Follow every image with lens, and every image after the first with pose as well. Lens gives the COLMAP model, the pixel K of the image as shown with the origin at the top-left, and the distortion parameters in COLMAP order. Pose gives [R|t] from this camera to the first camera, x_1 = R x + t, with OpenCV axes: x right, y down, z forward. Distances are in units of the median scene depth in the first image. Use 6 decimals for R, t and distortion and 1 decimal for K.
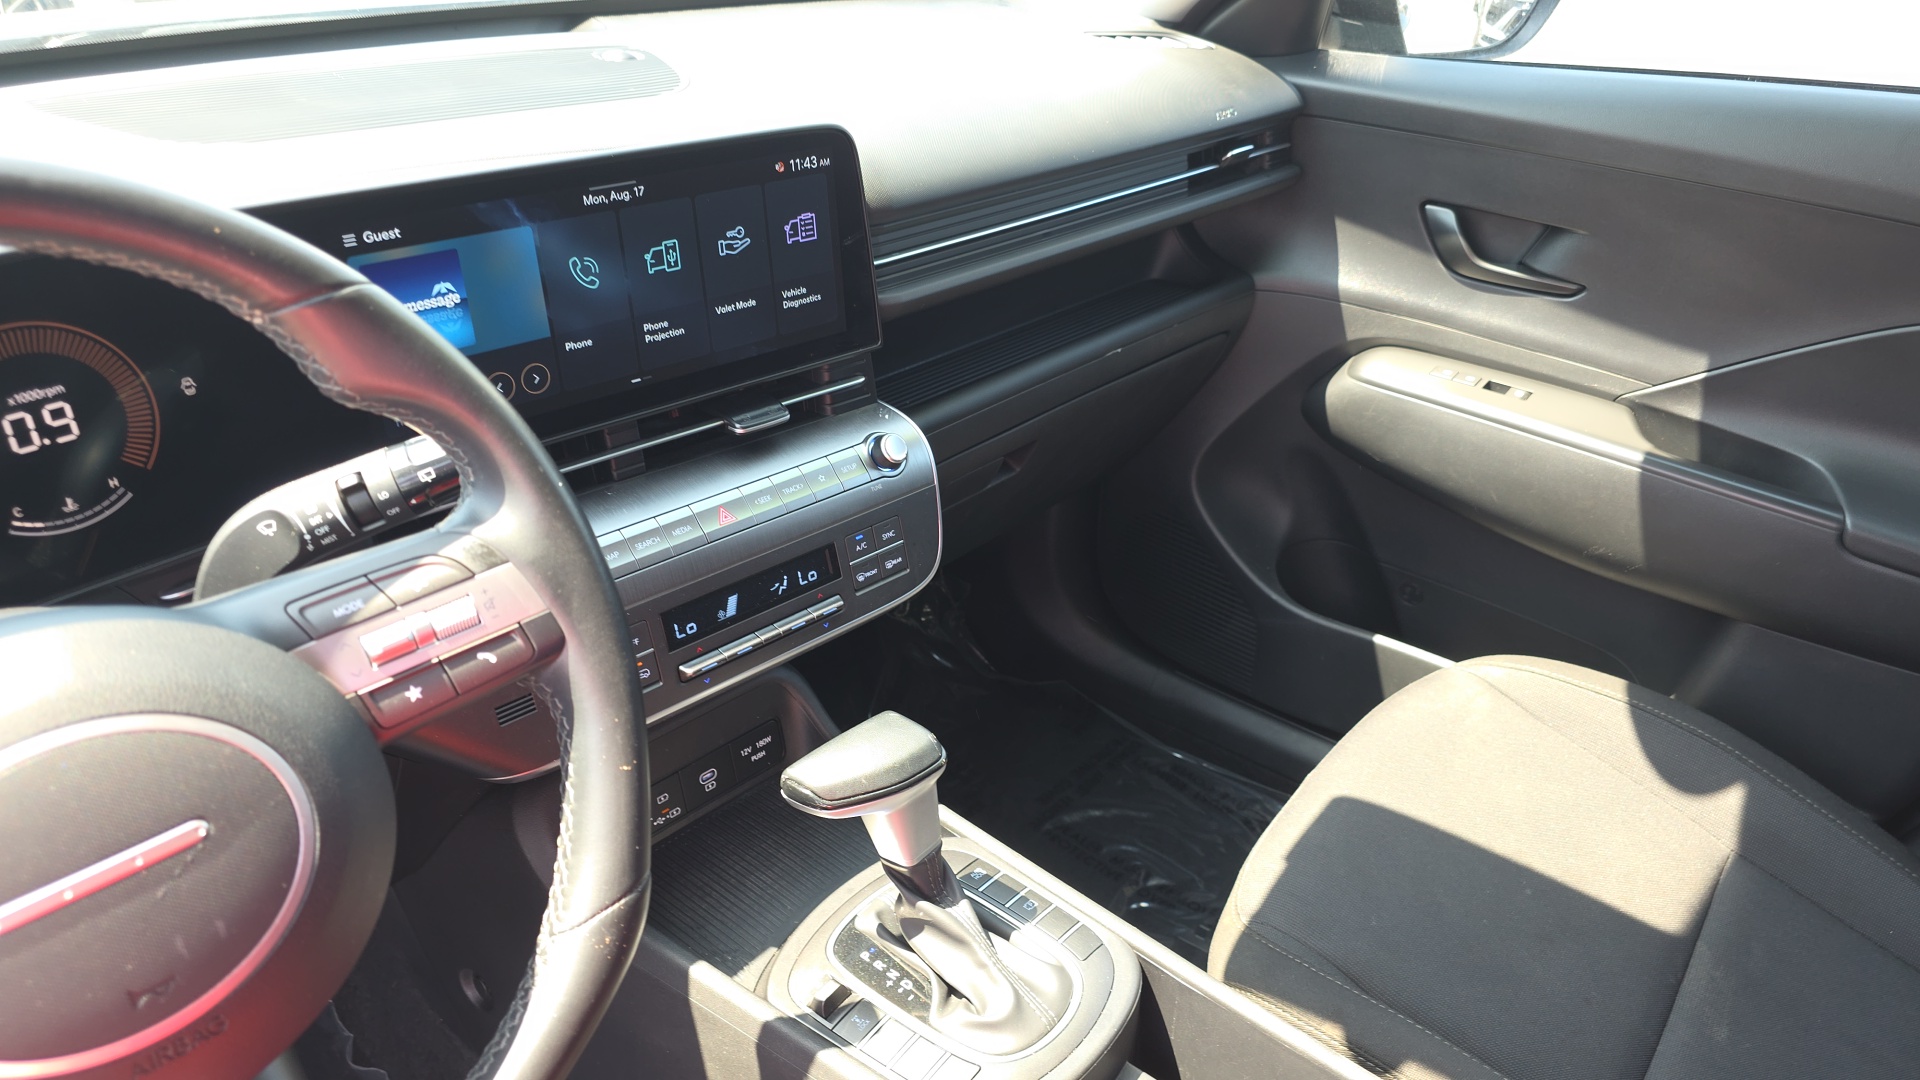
lens RADIAL K [[1307.7, 0, 956.0], [0, 1307.7, 547.7], [0, 0, 1]] dist [0.049222, -0.062460]
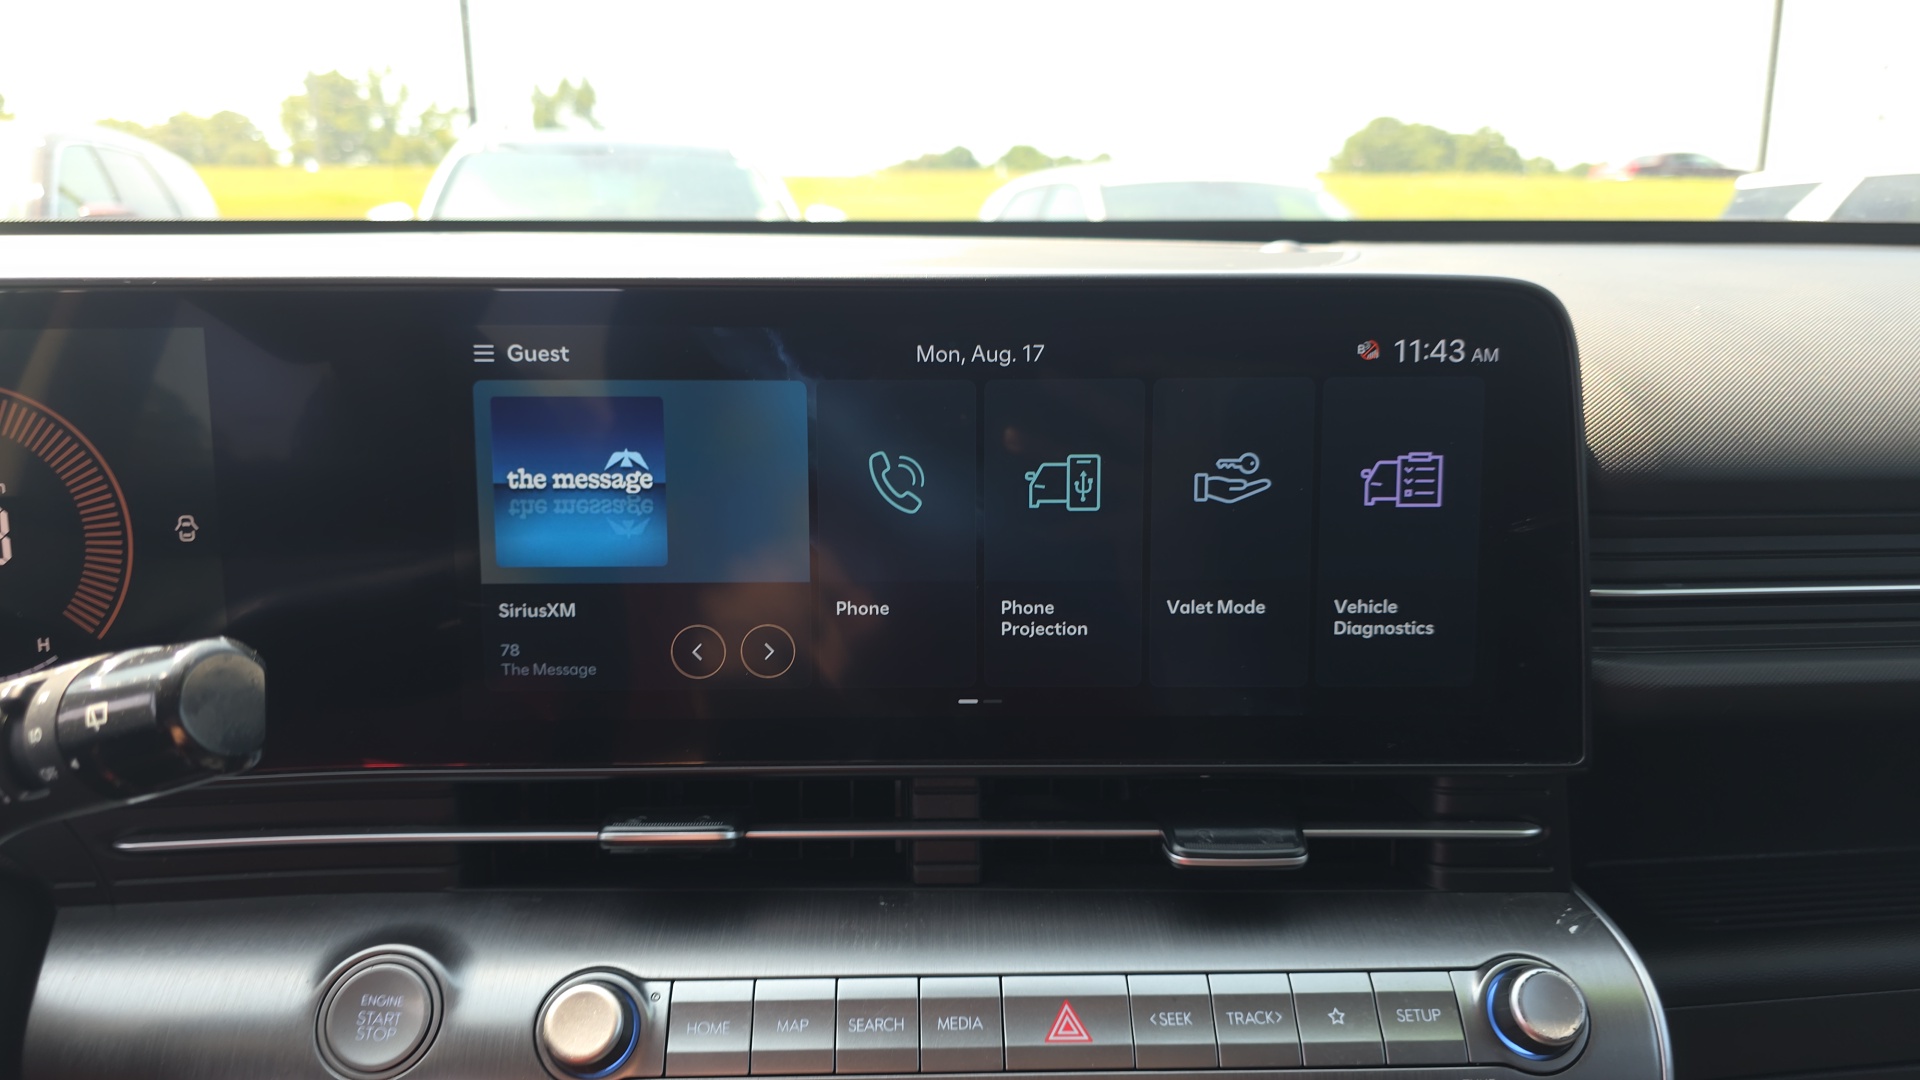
lens RADIAL K [[1365.1, 0, 938.0], [0, 1365.1, 545.5], [0, 0, 1]] dist [0.077151, -0.140667]
pose [[0.725763, 0.114393, -0.678367, 0.101385], [-0.311374, 0.933914, -0.175643, -0.081877], [0.613445, 0.338701, 0.713419, 0.553081]]
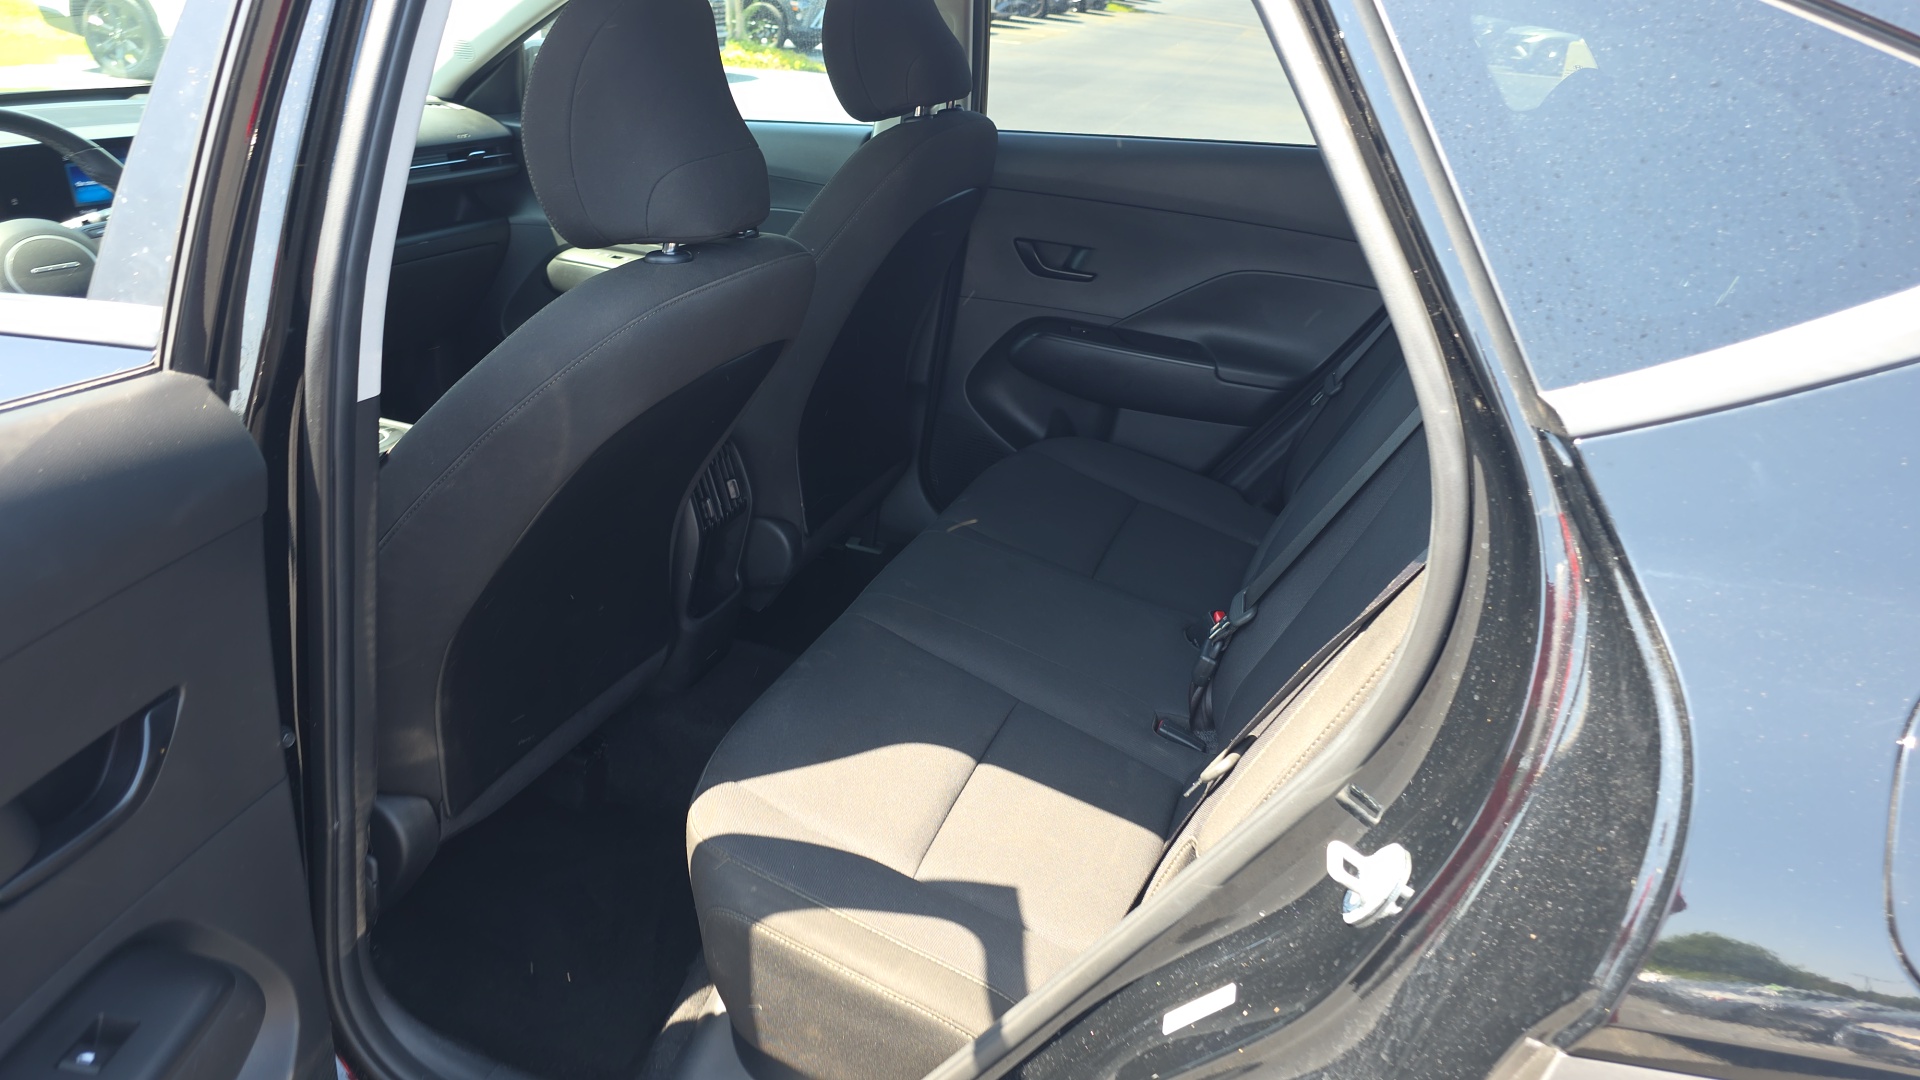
lens RADIAL K [[1293.3, 0, 961.6], [0, 1293.3, 527.4], [0, 0, 1]] dist [0.058995, -0.061505]
pose [[0.944594, -0.110041, 0.309246, 0.345824], [0.136172, 0.988606, -0.064157, 0.823888], [-0.298663, 0.102713, 0.948815, -1.815456]]
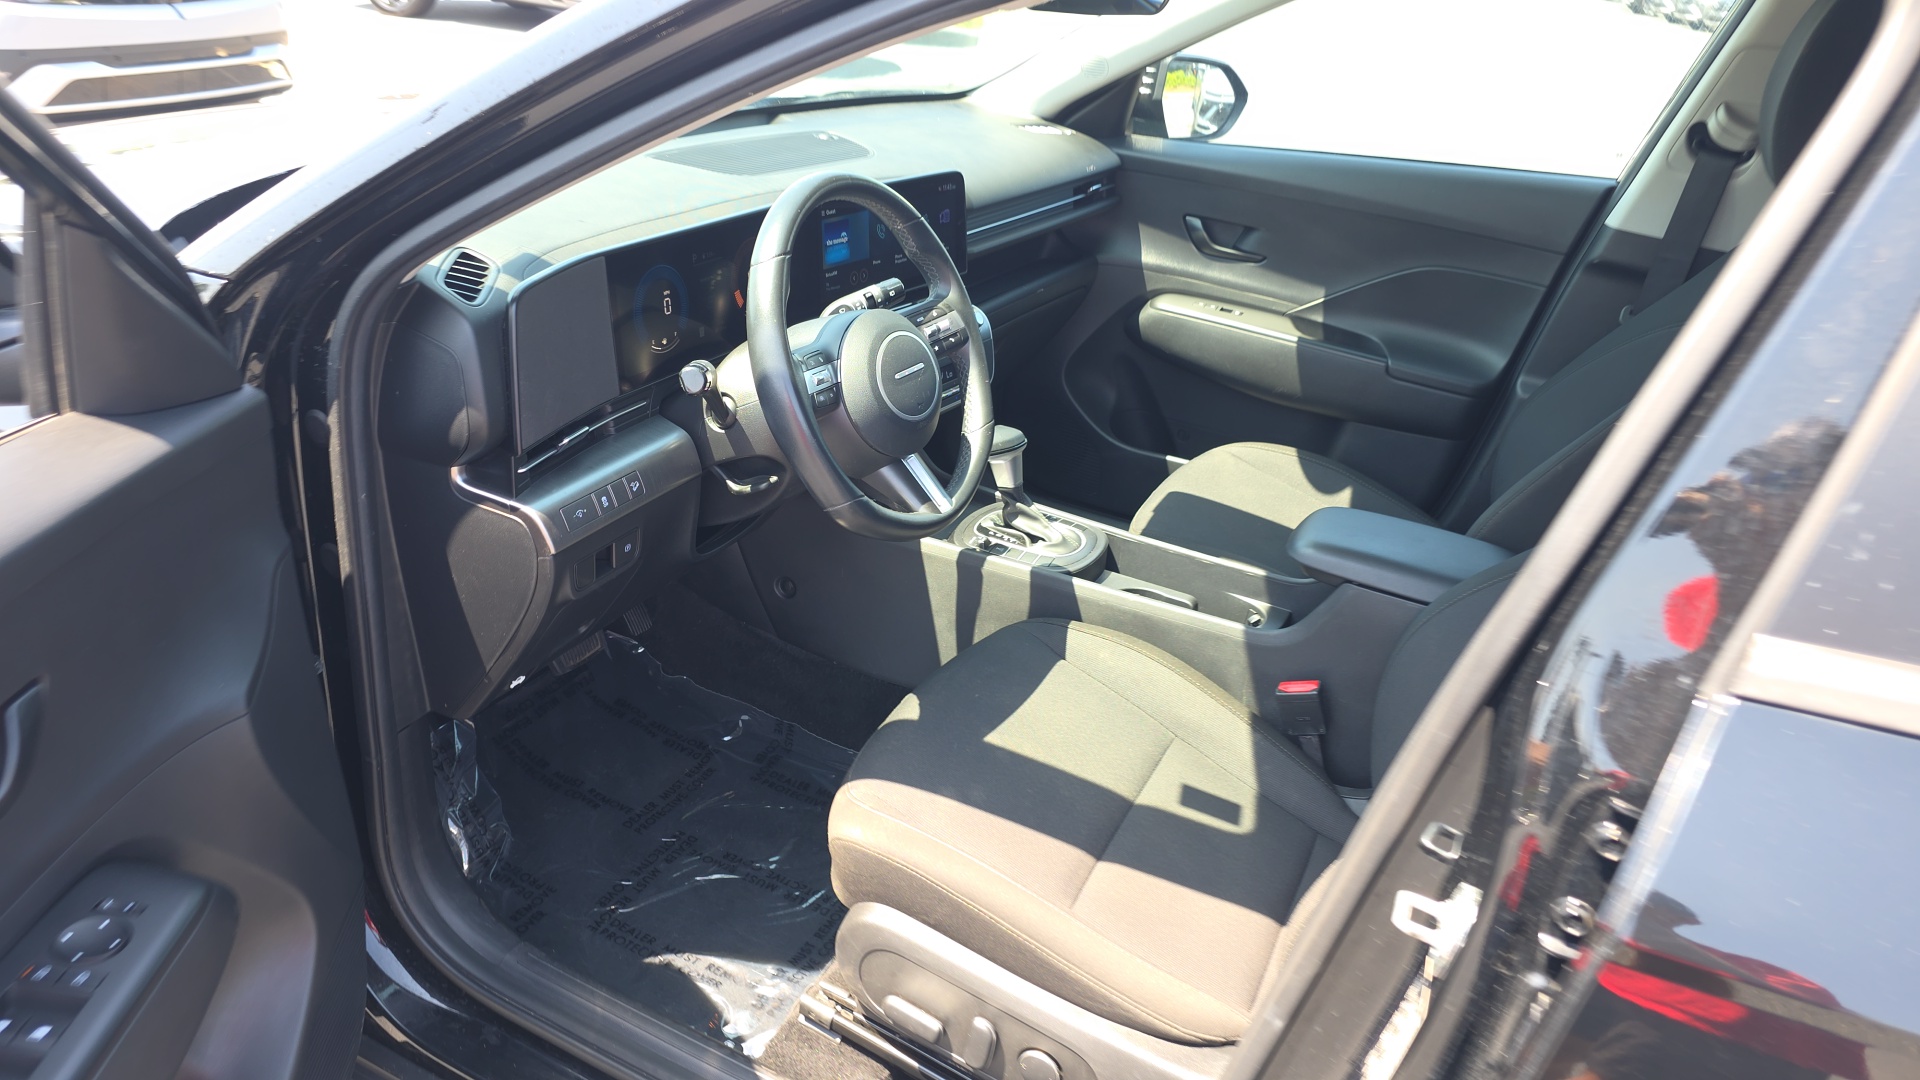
lens RADIAL K [[1313.0, 0, 926.8], [0, 1313.0, 540.9], [0, 0, 1]] dist [0.064112, 0.000442]
pose [[0.979976, -0.040873, 0.194876, -0.617169], [0.048796, 0.998159, -0.036029, 0.396290], [-0.193045, 0.044817, 0.980166, -1.198768]]
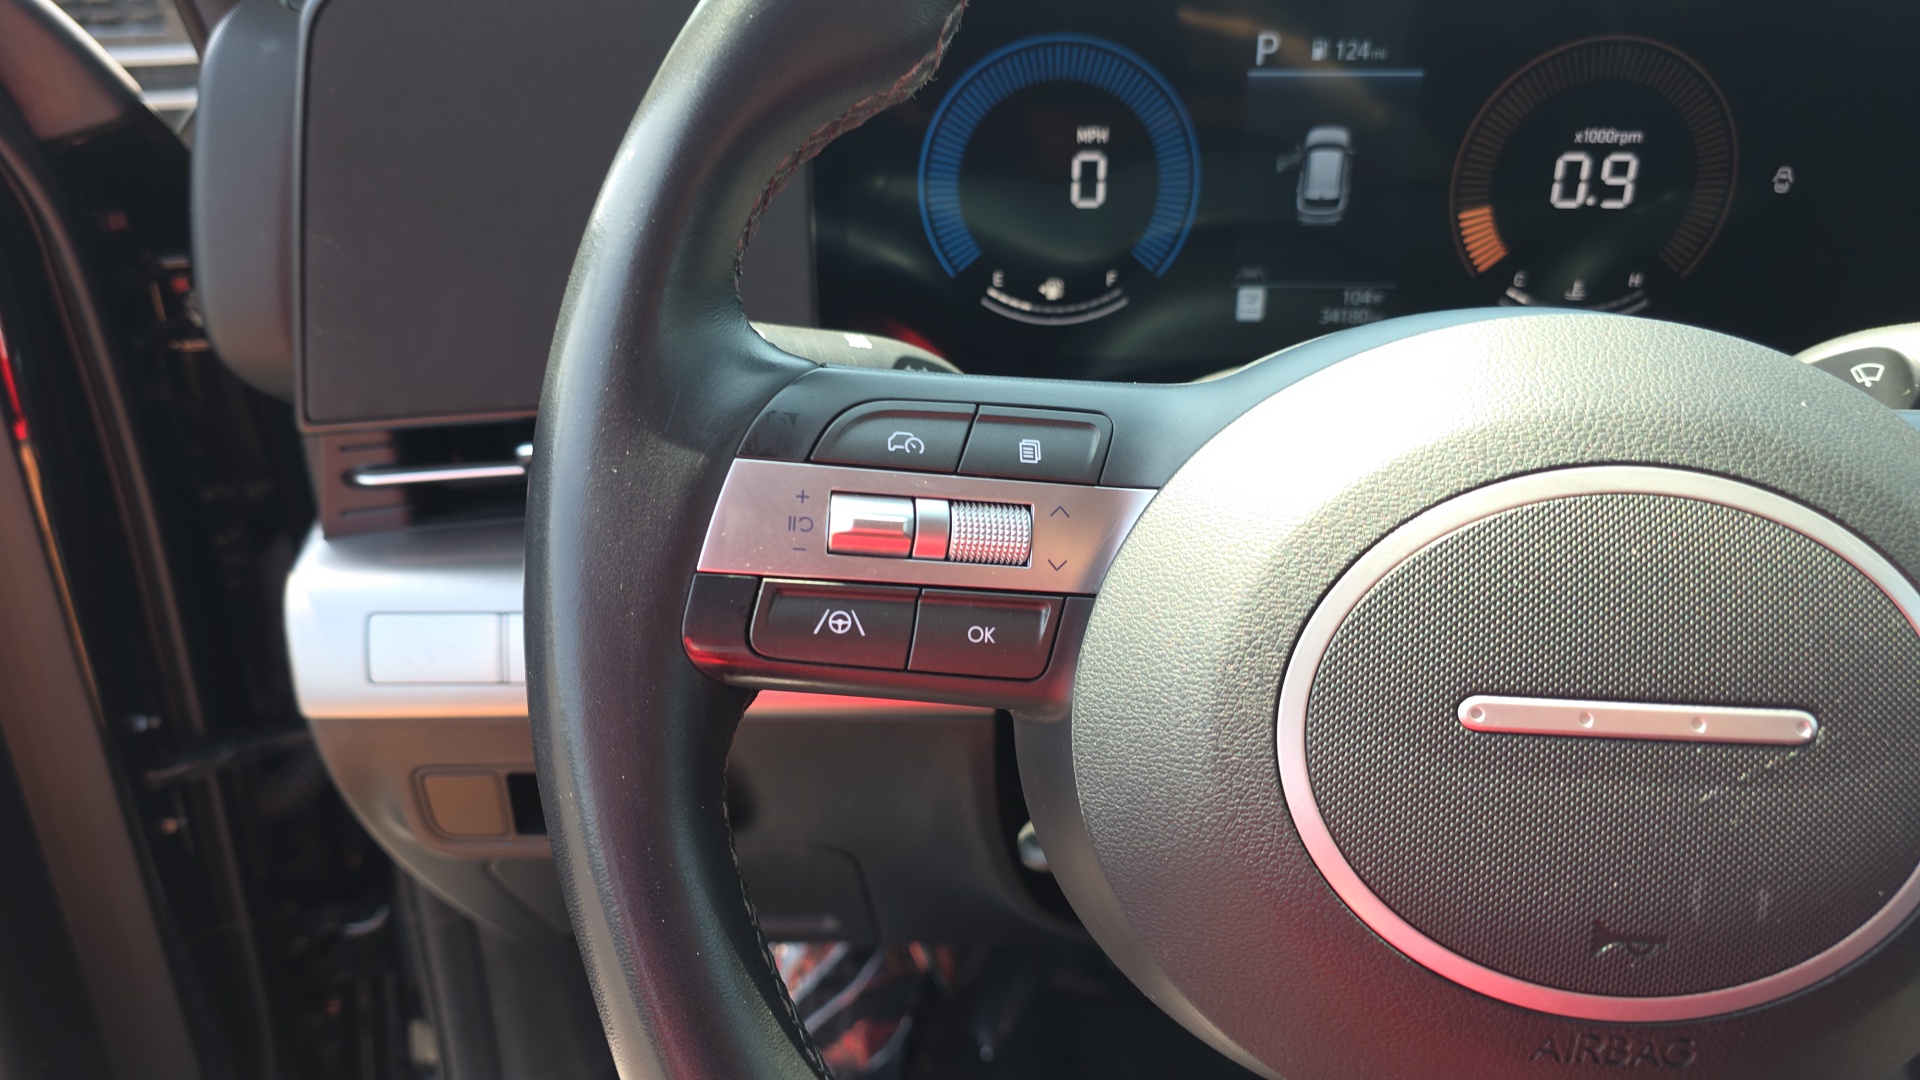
lens RADIAL K [[1354.8, 0, 934.2], [0, 1354.8, 539.9], [0, 0, 1]] dist [0.021991, -0.055526]
pose [[0.605159, 0.336841, -0.721333, -0.197919], [-0.367887, 0.921854, 0.121842, 0.099735], [0.706004, 0.191635, 0.681787, 0.161688]]
